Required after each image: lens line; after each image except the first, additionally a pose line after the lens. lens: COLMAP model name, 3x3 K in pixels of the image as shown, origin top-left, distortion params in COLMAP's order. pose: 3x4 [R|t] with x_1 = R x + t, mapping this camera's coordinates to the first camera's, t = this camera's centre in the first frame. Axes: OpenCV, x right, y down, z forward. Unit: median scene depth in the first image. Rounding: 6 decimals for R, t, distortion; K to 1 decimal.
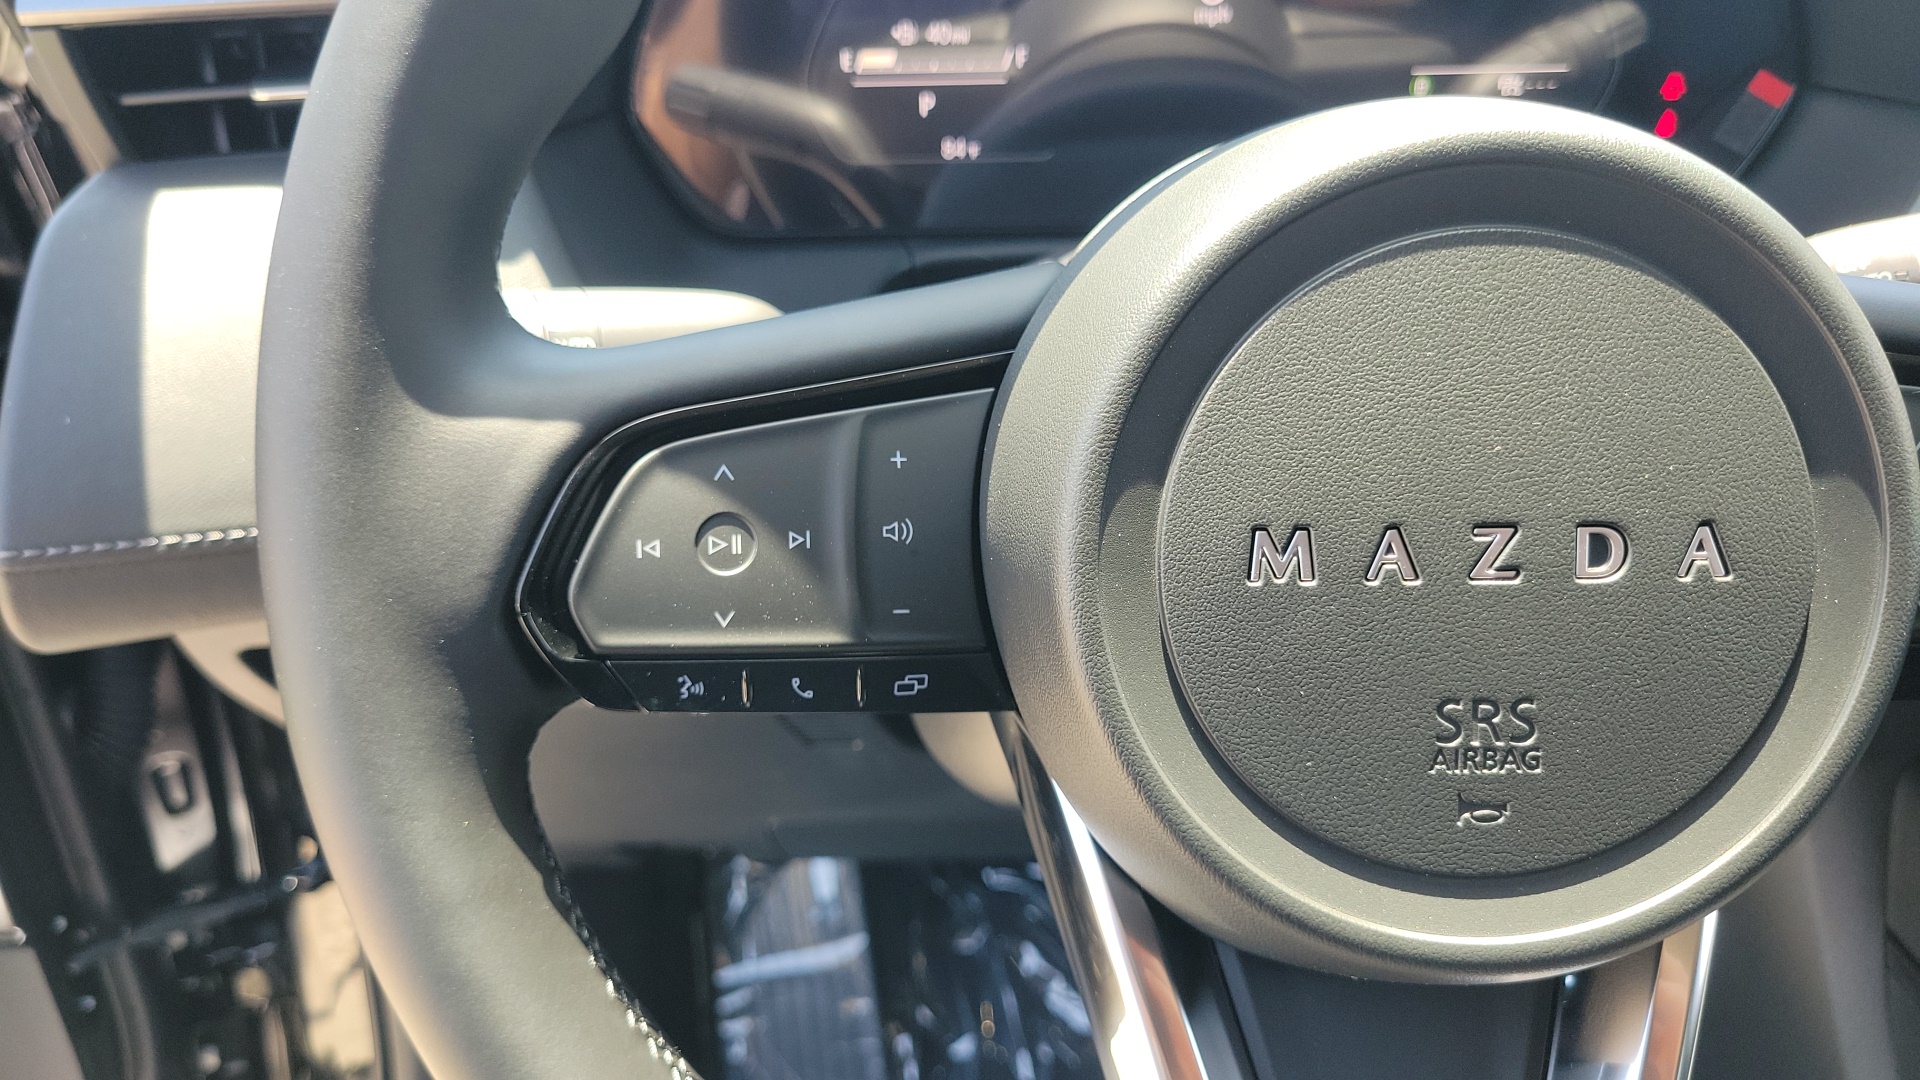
lens RADIAL K [[1463.4, 0, 942.2], [0, 1463.4, 547.0], [0, 0, 1]] dist [0.000700, -0.021410]
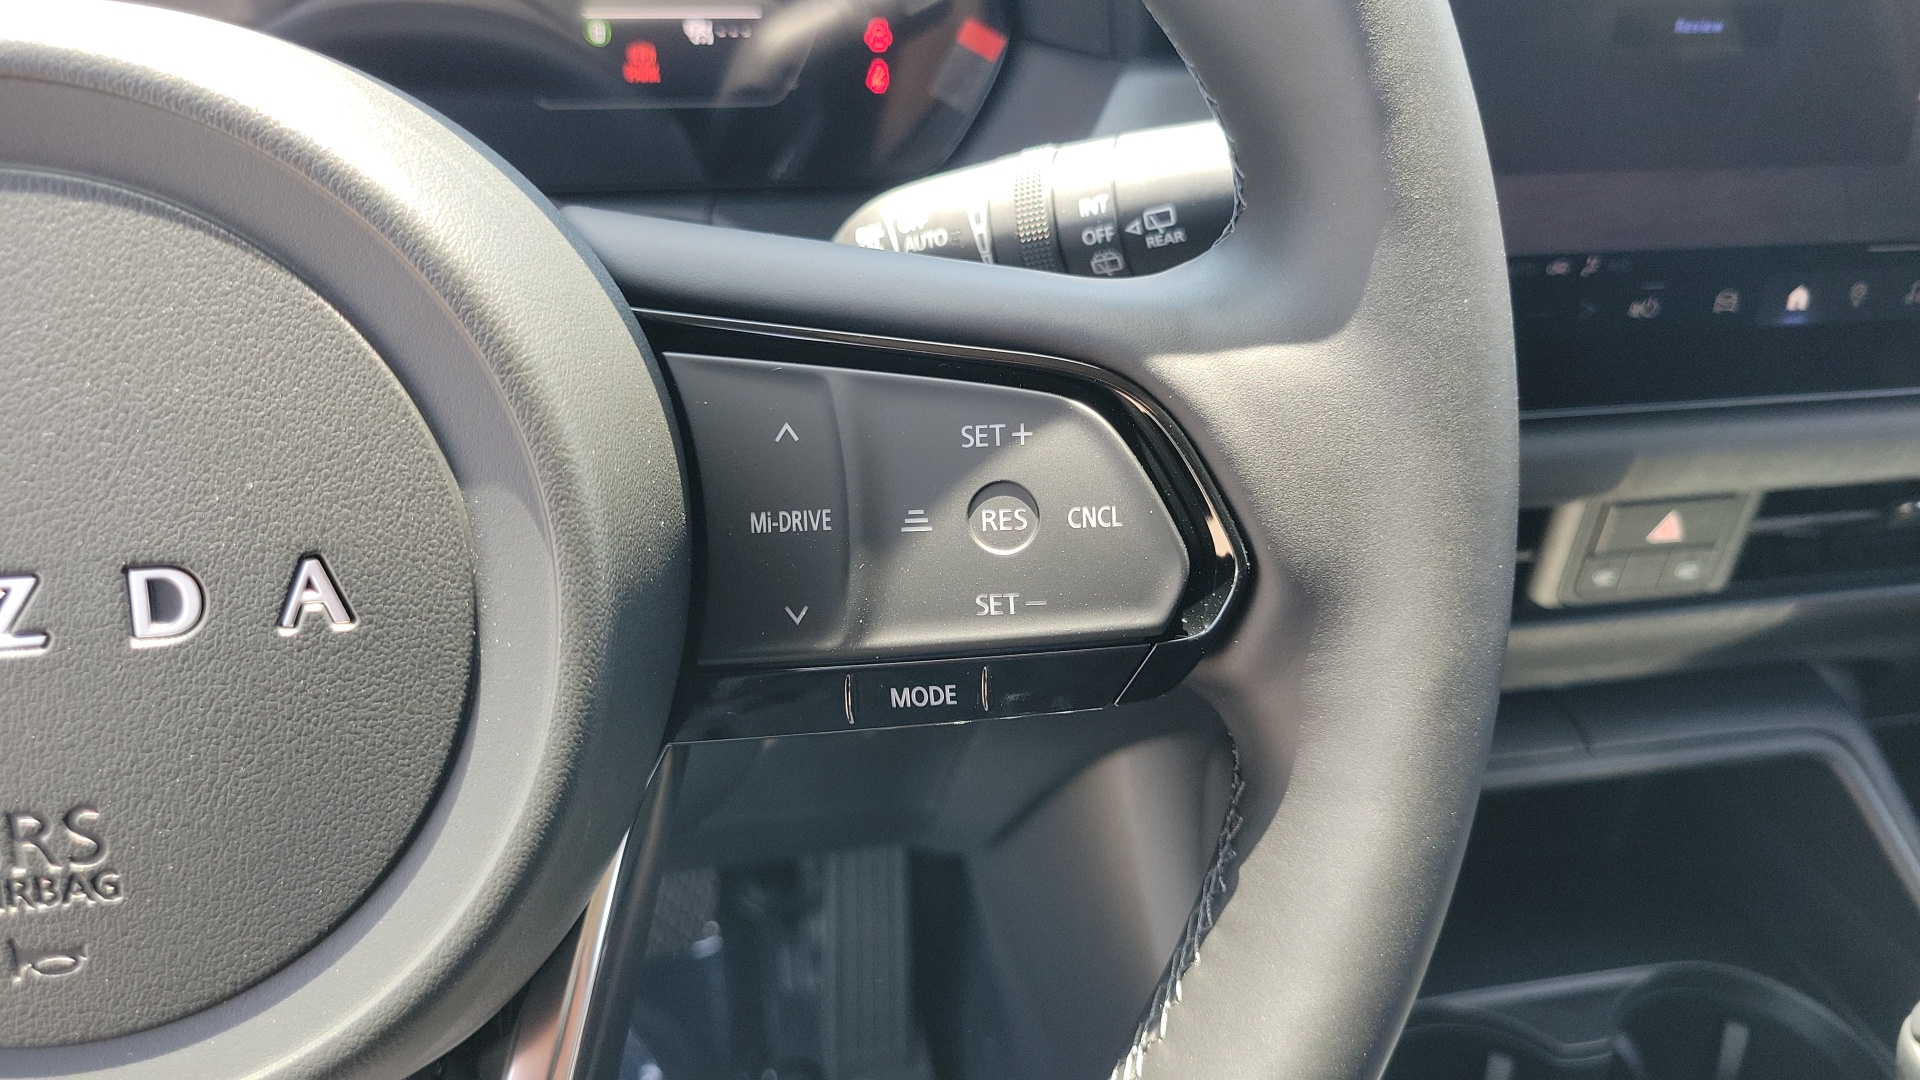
lens RADIAL K [[1463.4, 0, 958.4], [0, 1463.4, 546.0], [0, 0, 1]] dist [0.000700, -0.021410]
pose [[0.974415, -0.057480, 0.217280, 0.605607], [0.055045, 0.998335, 0.017249, -0.014045], [-0.217910, -0.004847, 0.975957, 0.165057]]
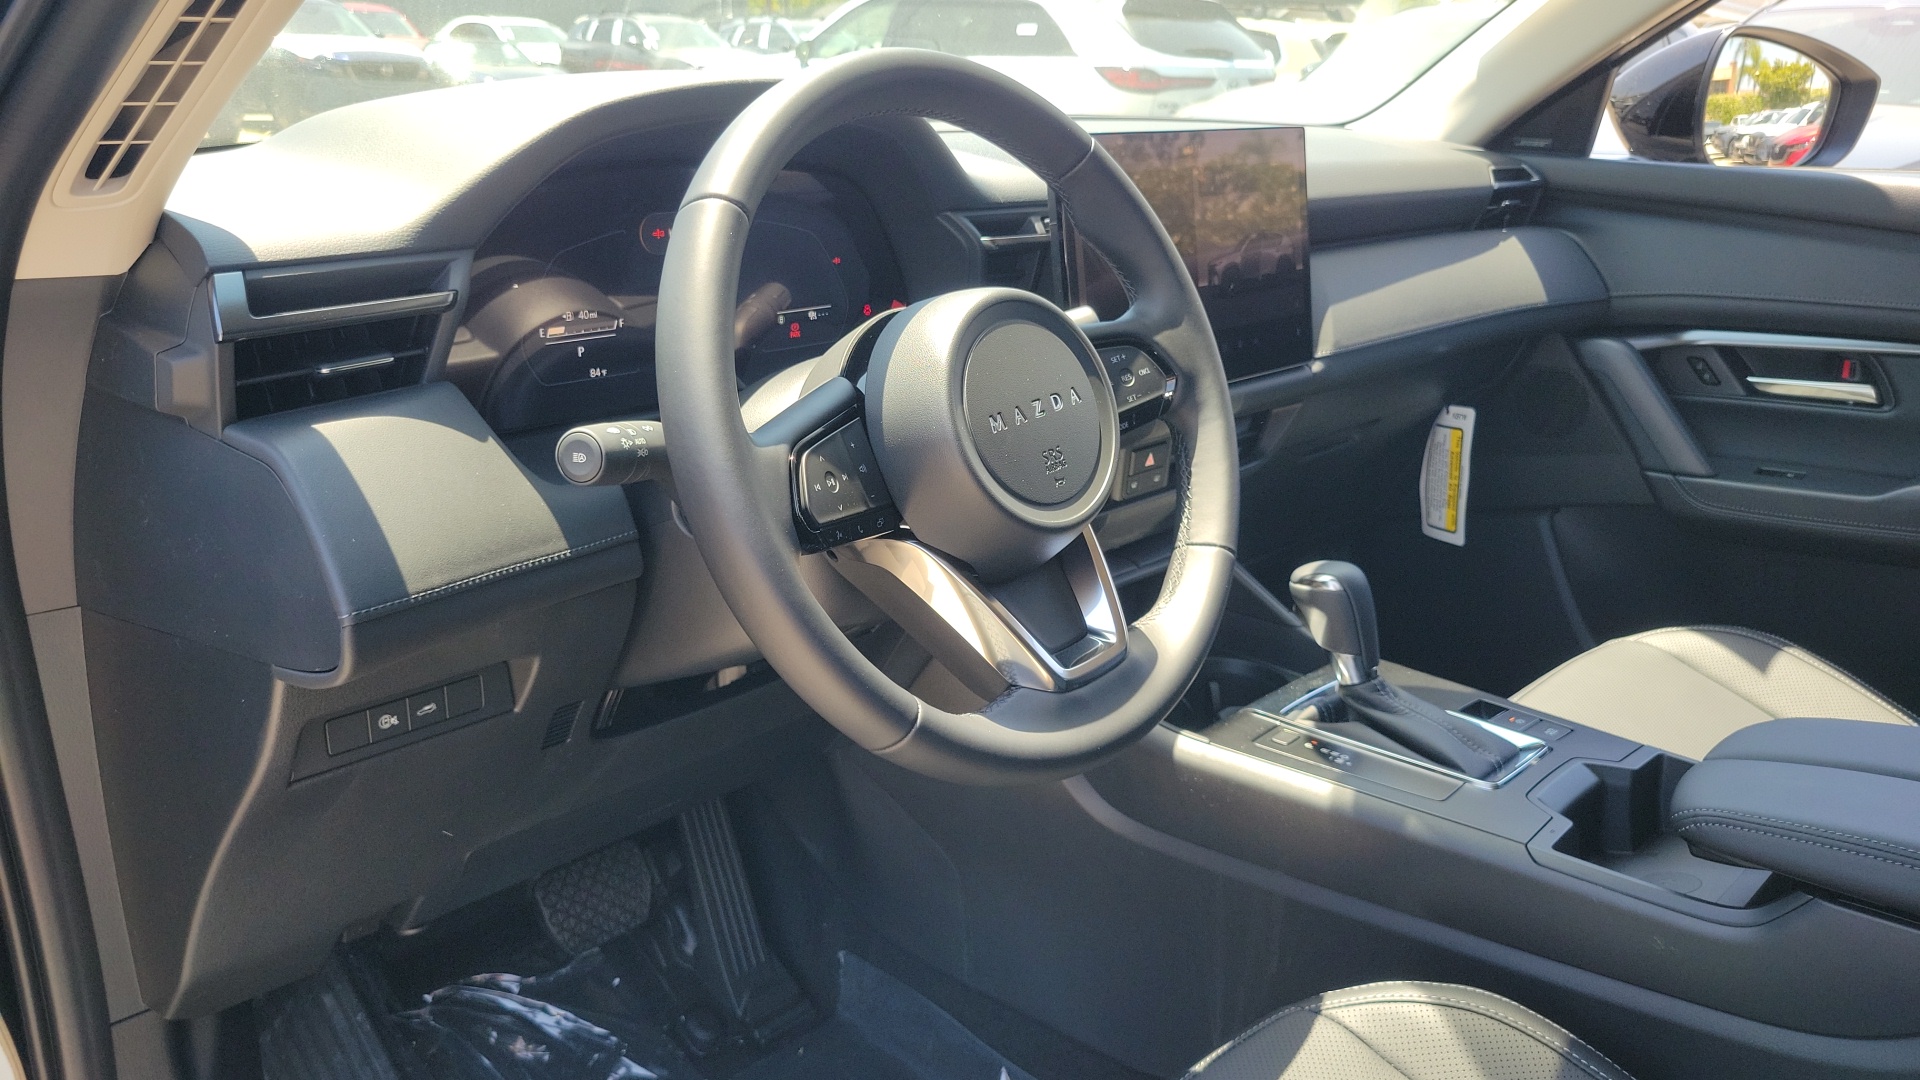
lens RADIAL K [[1408.0, 0, 926.3], [0, 1408.0, 585.1], [0, 0, 1]] dist [-0.003445, -0.005296]
pose [[0.698010, -0.214362, 0.683250, -1.876071], [0.330523, 0.942870, -0.041848, 0.387960], [-0.635245, 0.255041, 0.728984, -1.003984]]
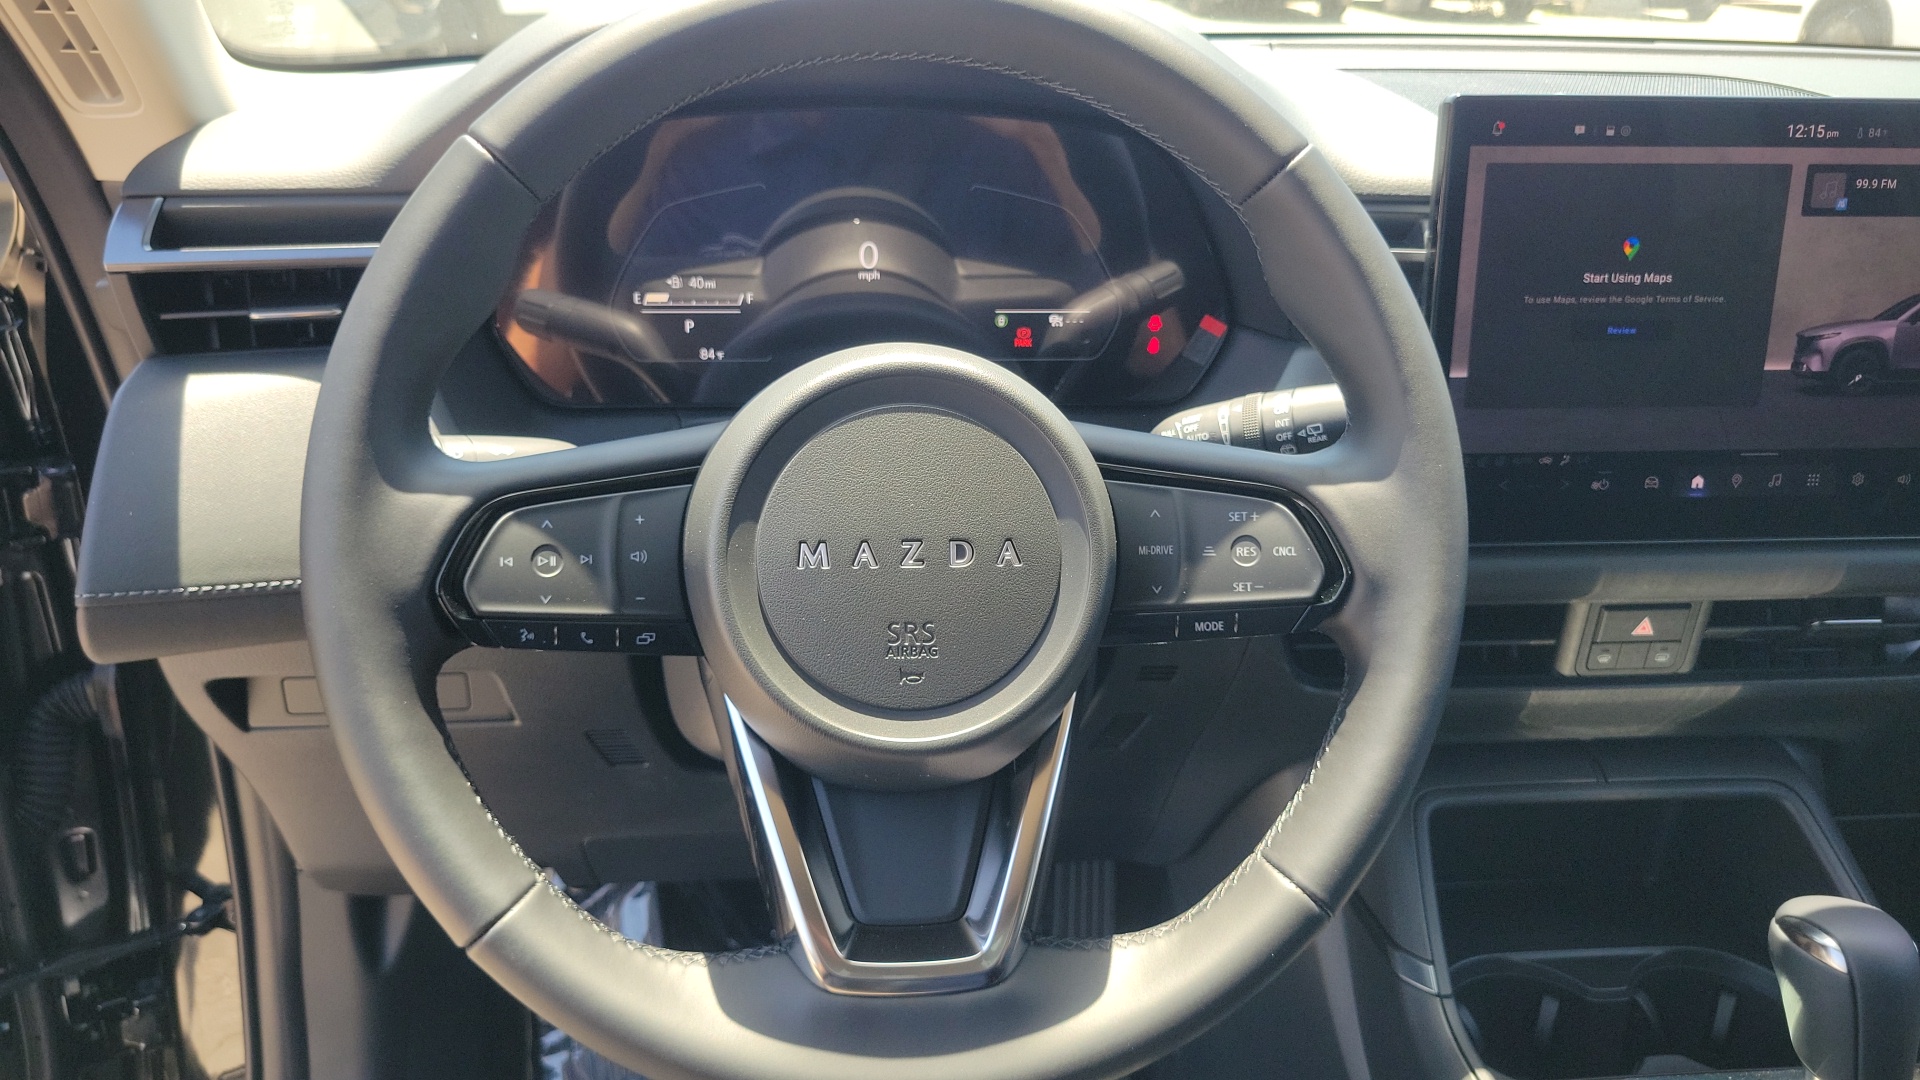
lens RADIAL K [[1463.4, 0, 949.4], [0, 1463.4, 538.8], [0, 0, 1]] dist [0.000700, -0.021410]
pose [[0.993841, 0.001958, 0.110801, 0.171567], [0.011909, 0.992166, -0.124357, 0.222468], [-0.110176, 0.124911, 0.986032, -1.000466]]
